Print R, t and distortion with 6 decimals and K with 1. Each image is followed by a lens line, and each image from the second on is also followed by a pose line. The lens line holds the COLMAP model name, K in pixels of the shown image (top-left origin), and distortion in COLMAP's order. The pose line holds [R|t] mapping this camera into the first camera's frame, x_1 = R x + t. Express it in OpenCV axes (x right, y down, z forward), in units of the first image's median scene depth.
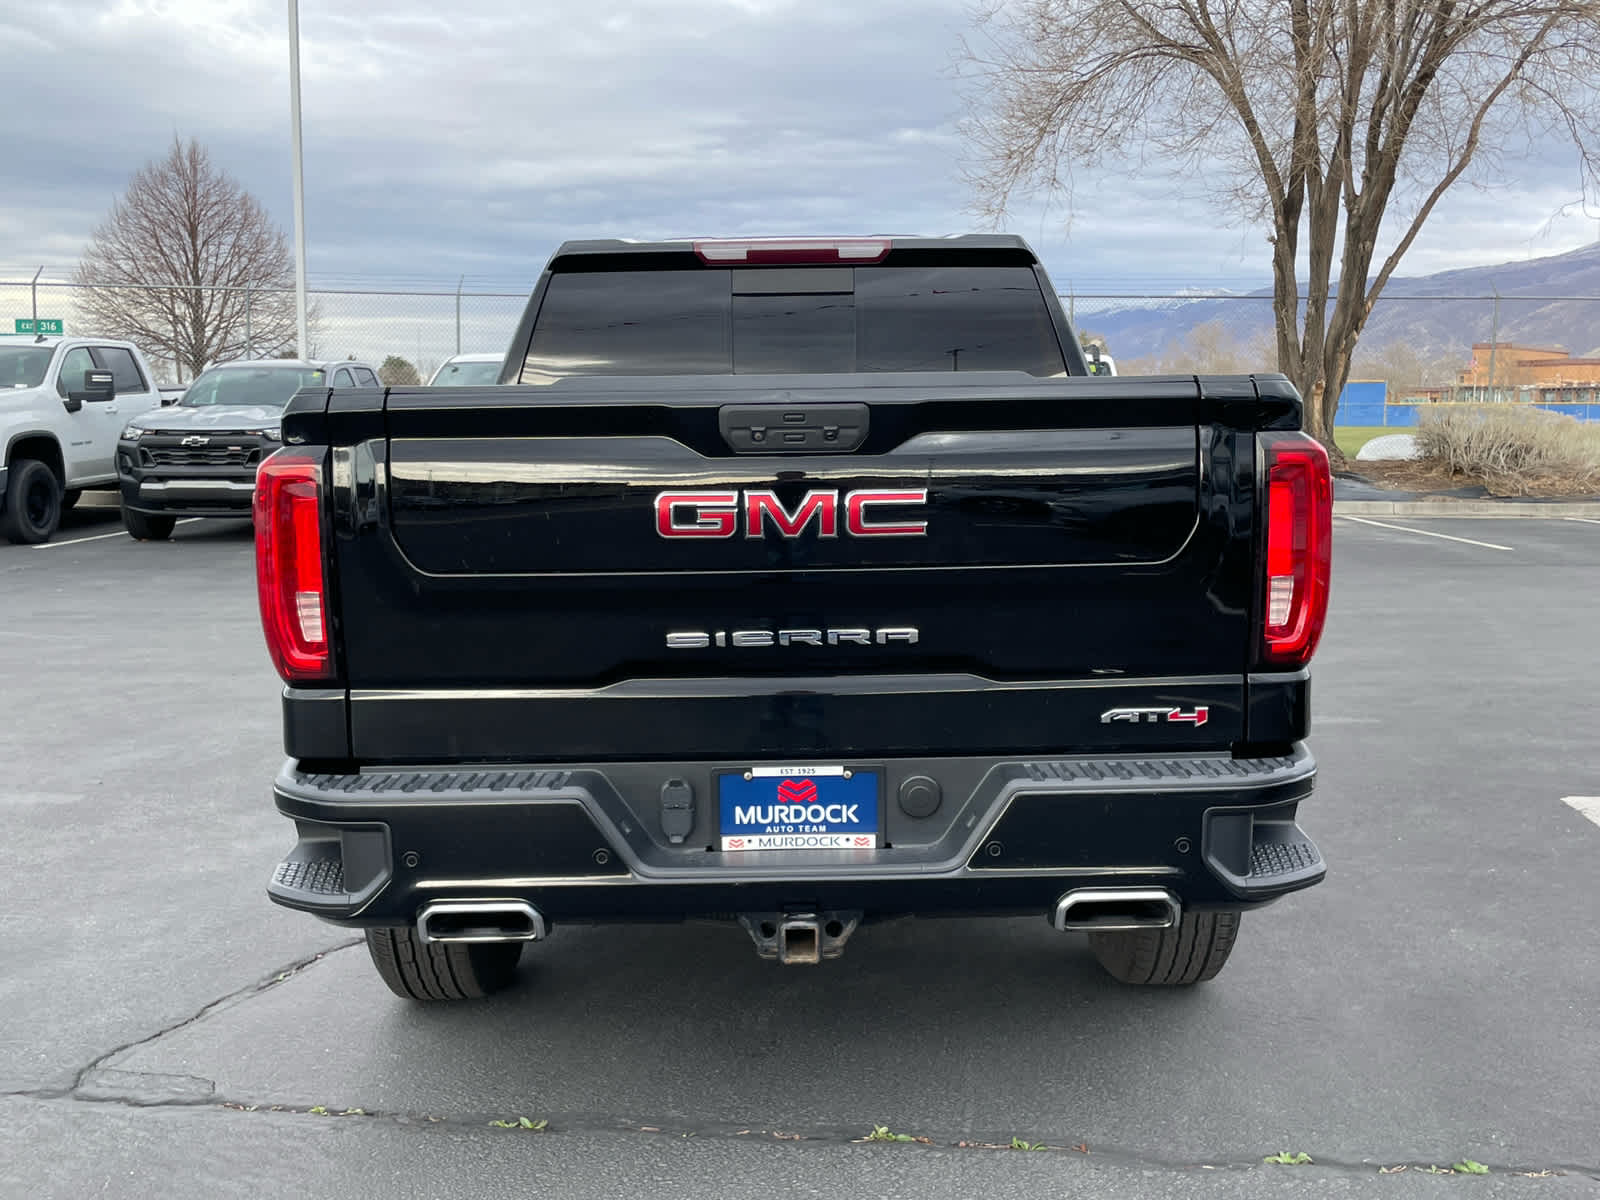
lens RADIAL K [[1565.4, 0, 802.1], [0, 1565.4, 594.6], [0, 0, 1]] dist [0.057181, 0.000000]
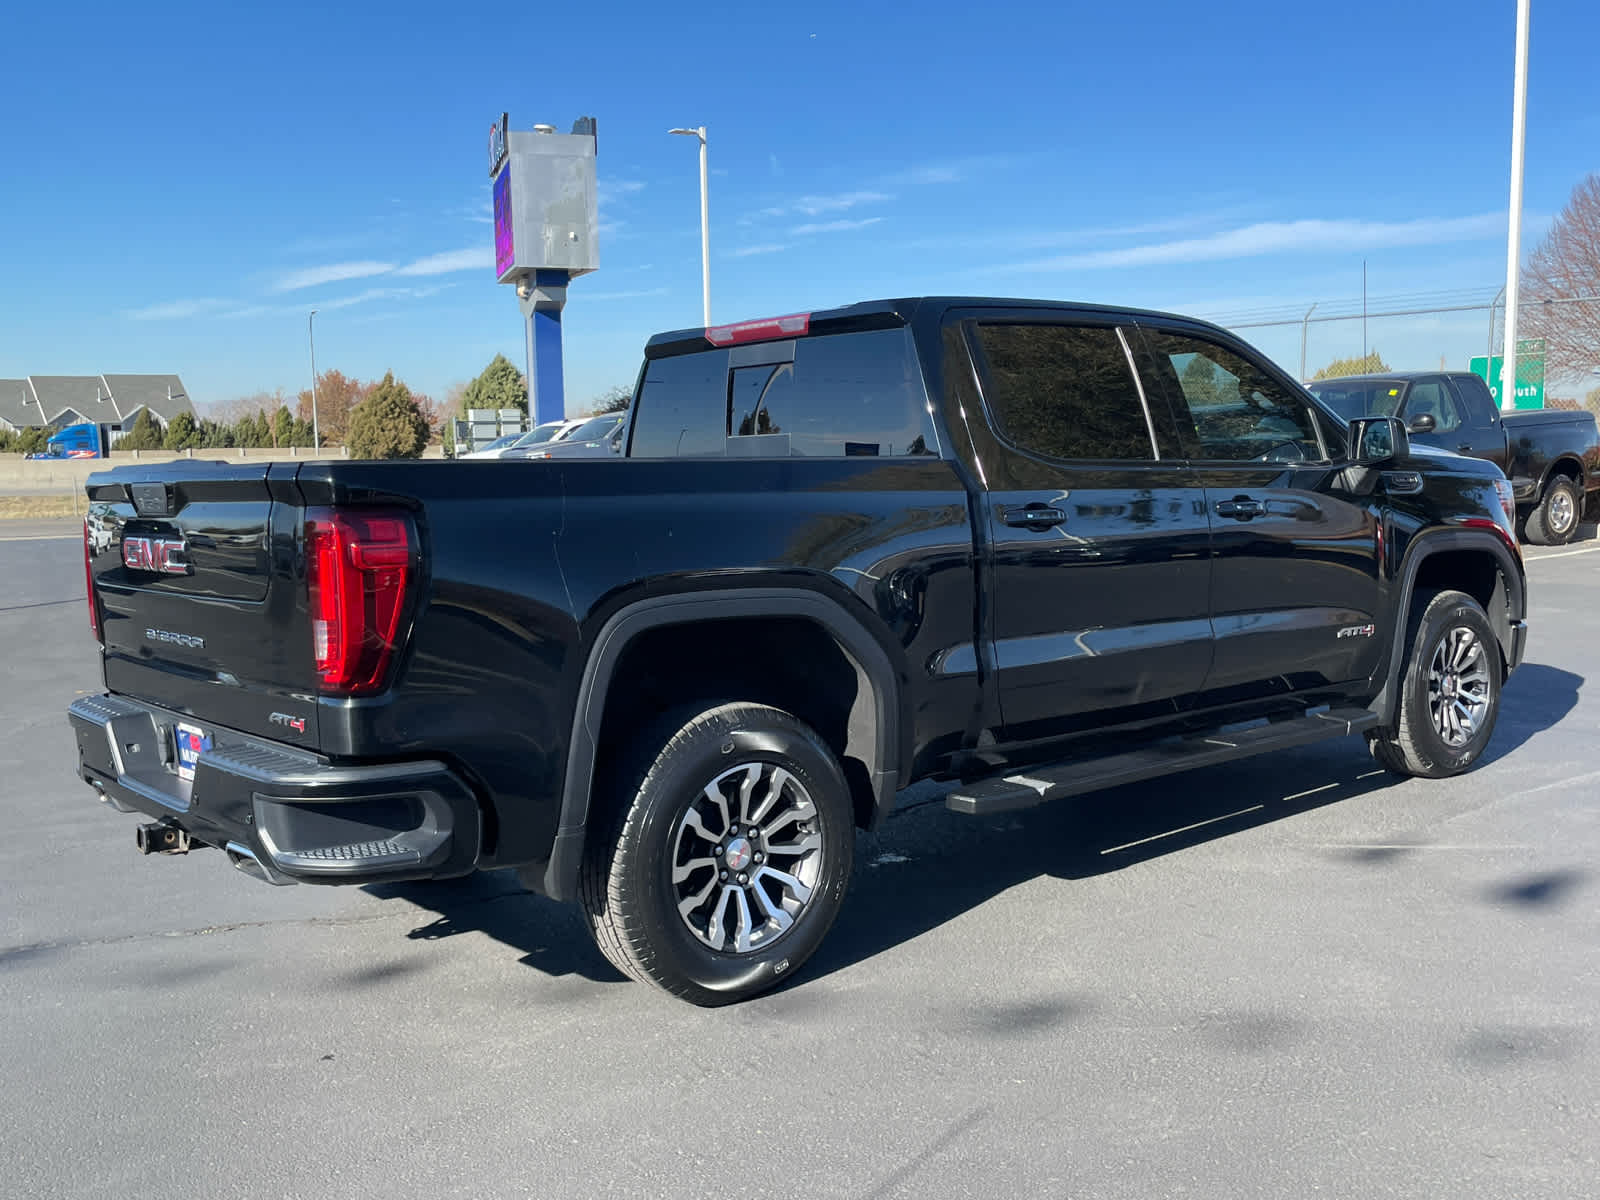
lens RADIAL K [[1537.4, 0, 804.9], [0, 1537.4, 601.5], [0, 0, 1]] dist [0.046578, 0.000000]
pose [[0.634364, 0.060947, -0.770628, 1.470810], [-0.064847, 0.997569, 0.025515, -0.081509], [0.770310, 0.033788, 0.636774, 0.507775]]
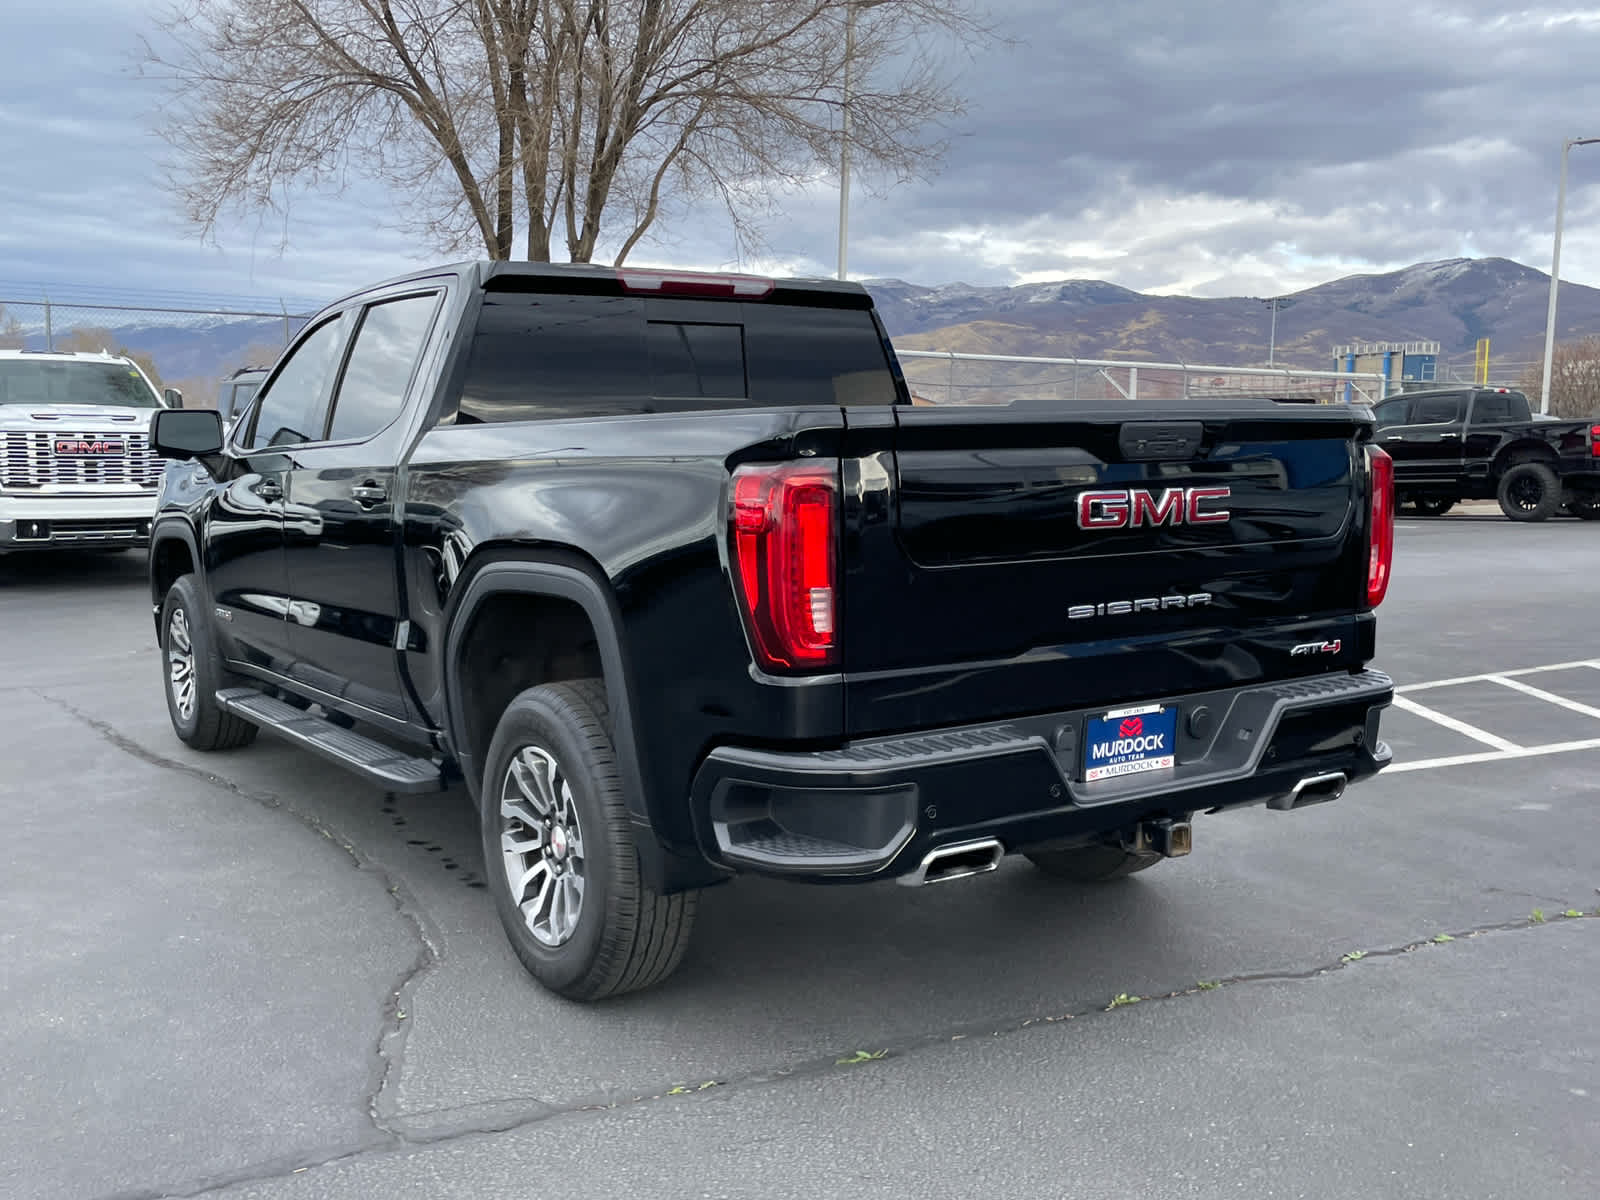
lens RADIAL K [[1565.4, 0, 810.4], [0, 1565.4, 599.0], [0, 0, 1]] dist [0.057181, 0.000000]
pose [[0.832566, -0.050931, 0.551579, -0.910498], [0.058832, 0.998262, 0.003374, 0.002195], [-0.550792, 0.029641, 0.834116, 0.080306]]
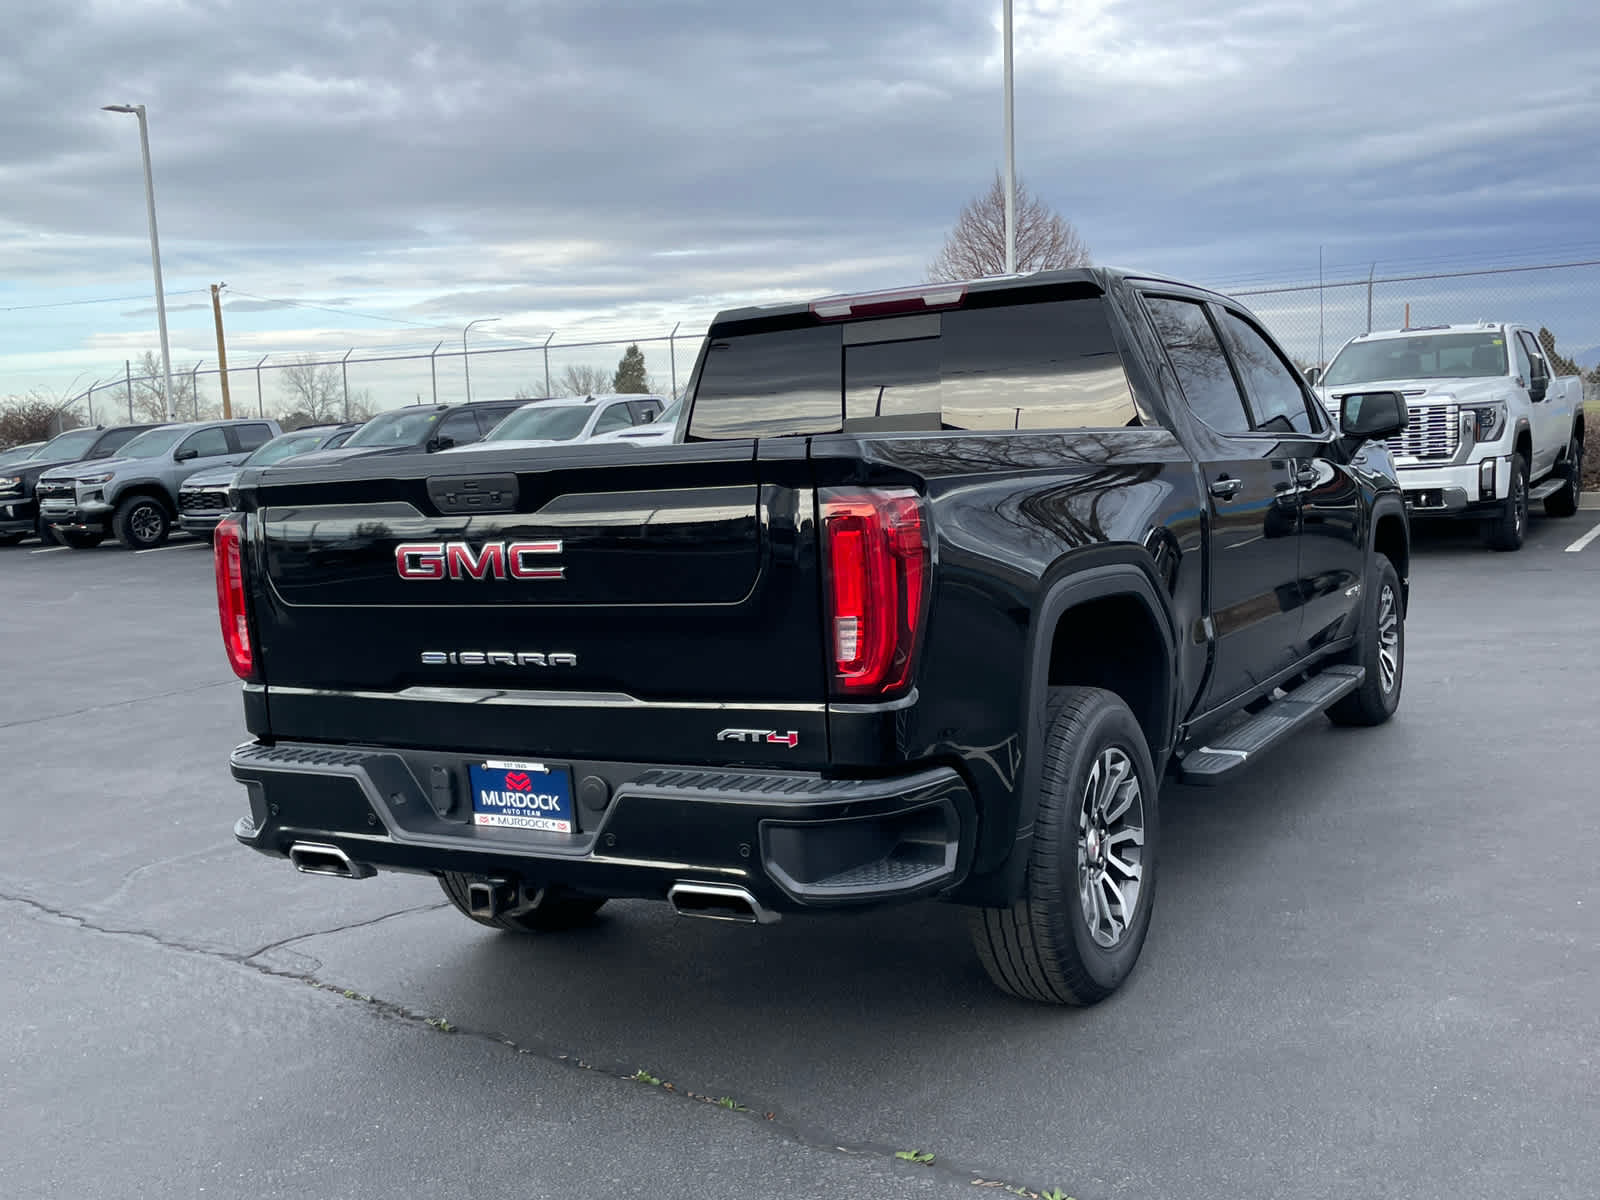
lens RADIAL K [[1565.4, 0, 804.7], [0, 1565.4, 610.0], [0, 0, 1]] dist [0.057181, 0.000000]
pose [[0.860614, 0.015997, -0.509007, 0.823772], [-0.010111, 0.999846, 0.014328, -0.031227], [0.509158, -0.007184, 0.860643, 0.042193]]
